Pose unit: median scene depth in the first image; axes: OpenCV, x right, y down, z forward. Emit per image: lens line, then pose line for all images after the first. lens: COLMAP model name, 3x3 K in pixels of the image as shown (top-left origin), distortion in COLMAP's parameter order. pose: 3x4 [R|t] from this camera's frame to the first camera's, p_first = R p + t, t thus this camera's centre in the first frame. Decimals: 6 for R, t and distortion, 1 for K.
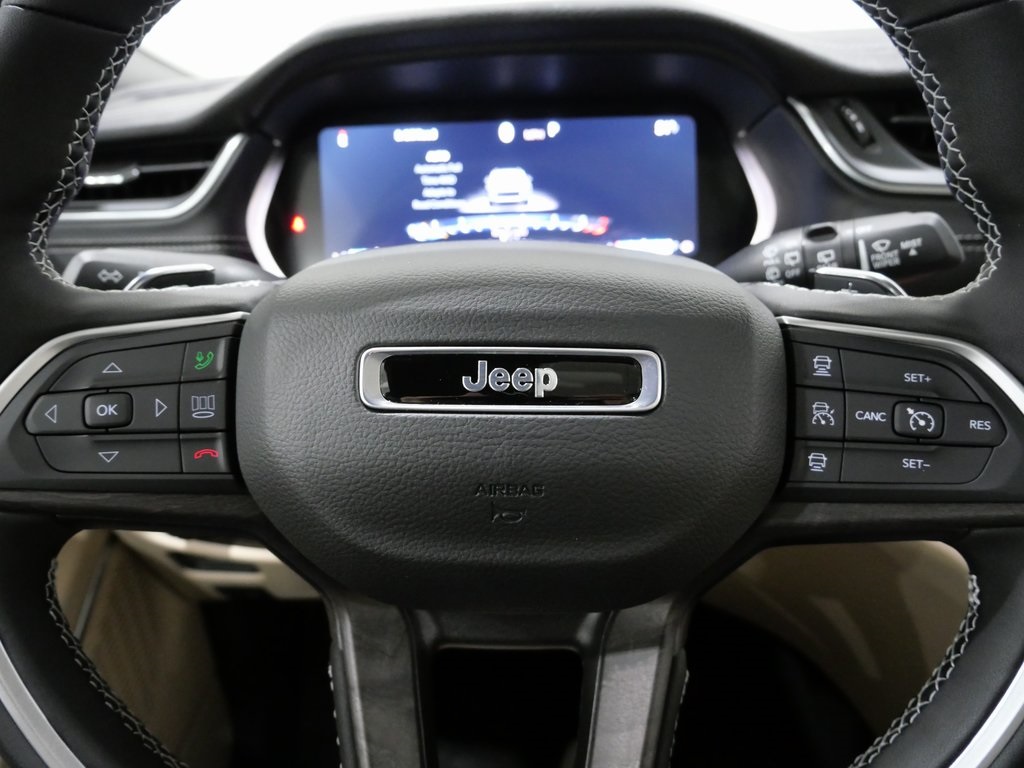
lens RADIAL K [[754.2, 0, 512.0], [0, 754.2, 384.0], [0, 0, 1]] dist [-0.007896, -0.002607]
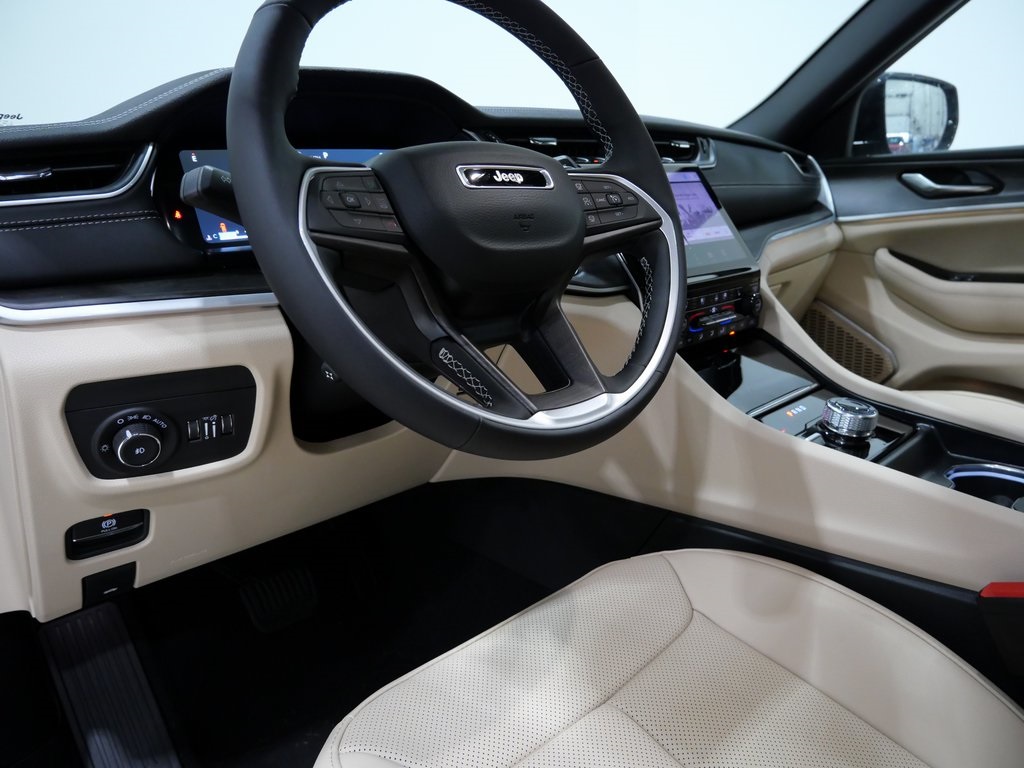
lens RADIAL K [[754.2, 0, 512.0], [0, 754.2, 384.0], [0, 0, 1]] dist [-0.007896, -0.002607]
pose [[0.727688, -0.170831, 0.664294, -1.735221], [0.311817, 0.945017, -0.098552, 0.873023], [-0.610934, 0.278853, 0.740946, -0.635949]]
